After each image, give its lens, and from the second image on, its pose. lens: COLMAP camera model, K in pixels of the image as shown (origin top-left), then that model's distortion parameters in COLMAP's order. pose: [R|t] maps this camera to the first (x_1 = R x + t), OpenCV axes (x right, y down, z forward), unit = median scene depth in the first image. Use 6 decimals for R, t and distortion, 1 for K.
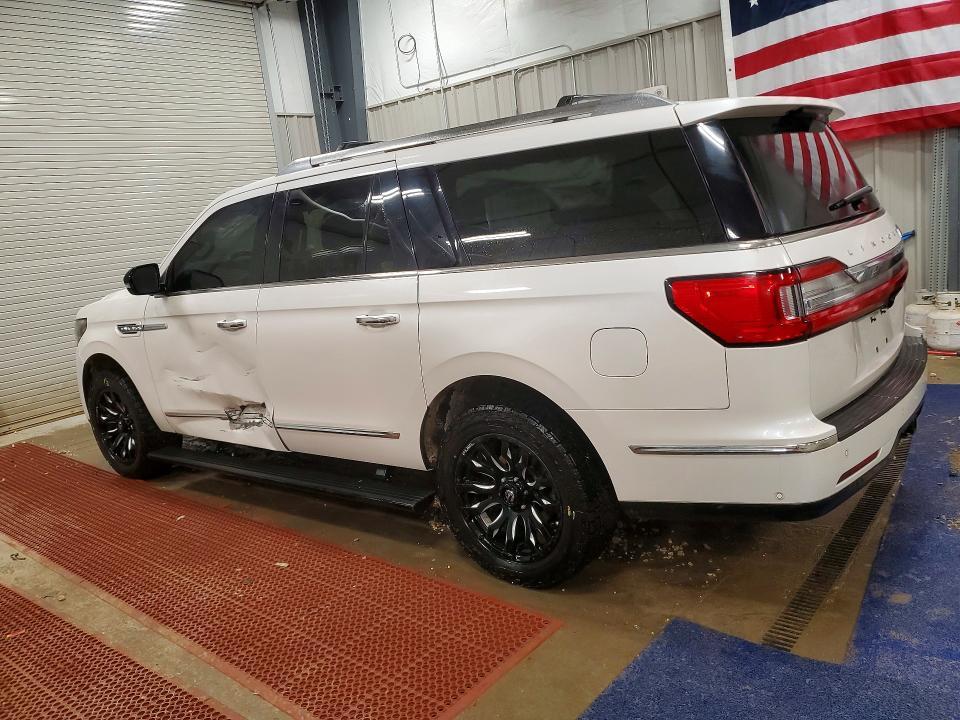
lens RADIAL K [[750.3, 0, 480.0], [0, 750.3, 360.0], [0, 0, 1]] dist [0.013732, 0.006027]
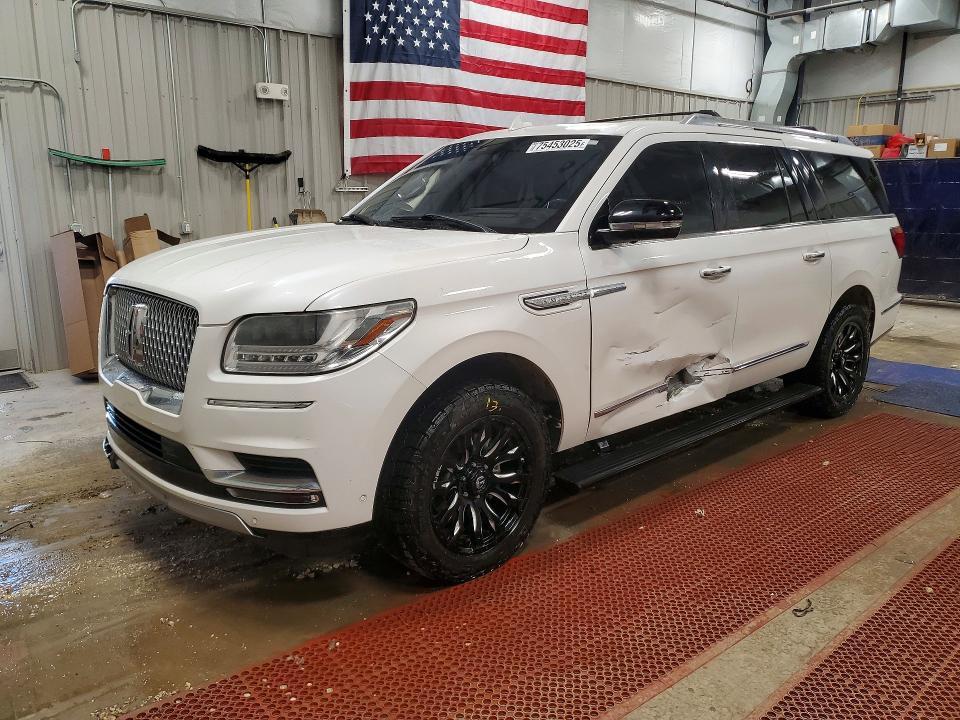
lens RADIAL K [[759.6, 0, 479.8], [0, 759.6, 338.4], [0, 0, 1]] dist [0.021999, 0.008450]
pose [[0.142572, -0.063385, 0.987753, -1.230841], [0.162492, 0.985906, 0.039813, -0.048978], [-0.976355, 0.154826, 0.150862, 1.069705]]
